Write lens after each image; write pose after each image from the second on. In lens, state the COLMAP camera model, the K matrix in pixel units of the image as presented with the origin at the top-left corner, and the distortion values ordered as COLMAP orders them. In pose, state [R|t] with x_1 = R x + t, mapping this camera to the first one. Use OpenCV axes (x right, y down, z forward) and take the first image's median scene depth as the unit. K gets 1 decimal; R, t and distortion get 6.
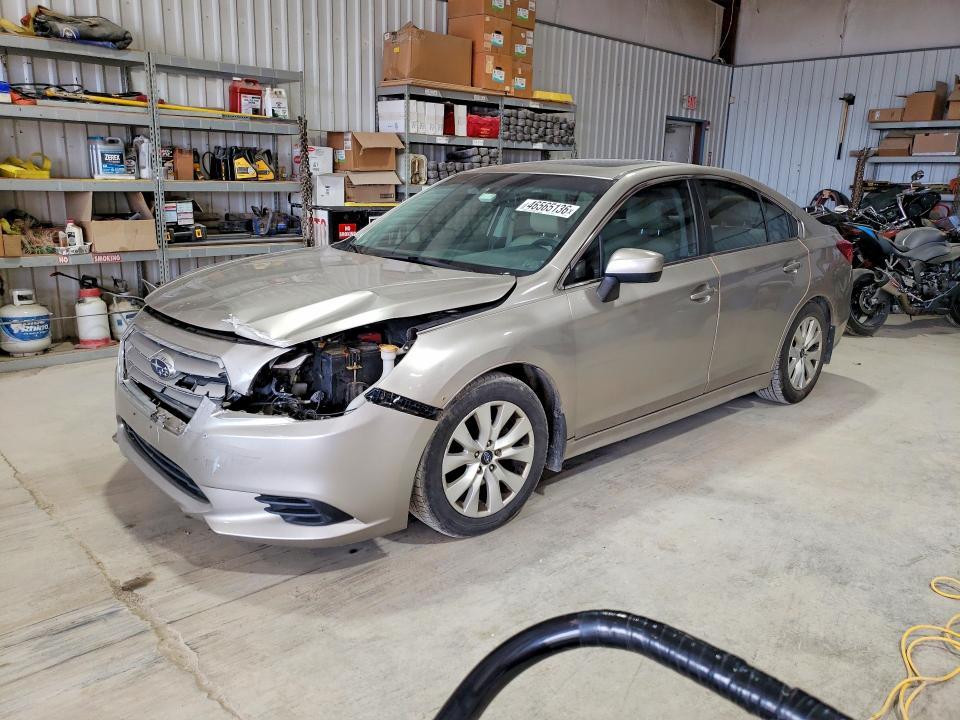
lens RADIAL K [[730.1, 0, 480.0], [0, 730.1, 360.0], [0, 0, 1]] dist [0.038666, -0.005381]
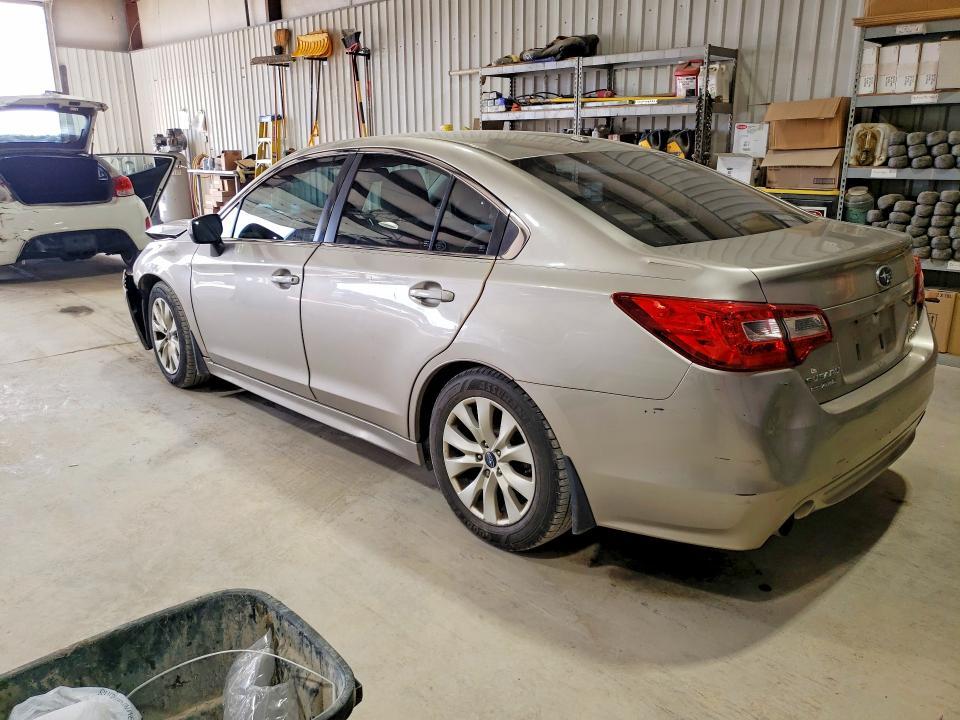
lens RADIAL K [[801.1, 0, 480.0], [0, 801.1, 360.0], [0, 0, 1]] dist [-0.006360, -0.000307]
pose [[0.005144, 0.228851, -0.973448, 0.972547], [-0.247135, 0.943555, 0.220518, -0.202883], [0.968968, 0.239438, 0.061411, 0.905607]]
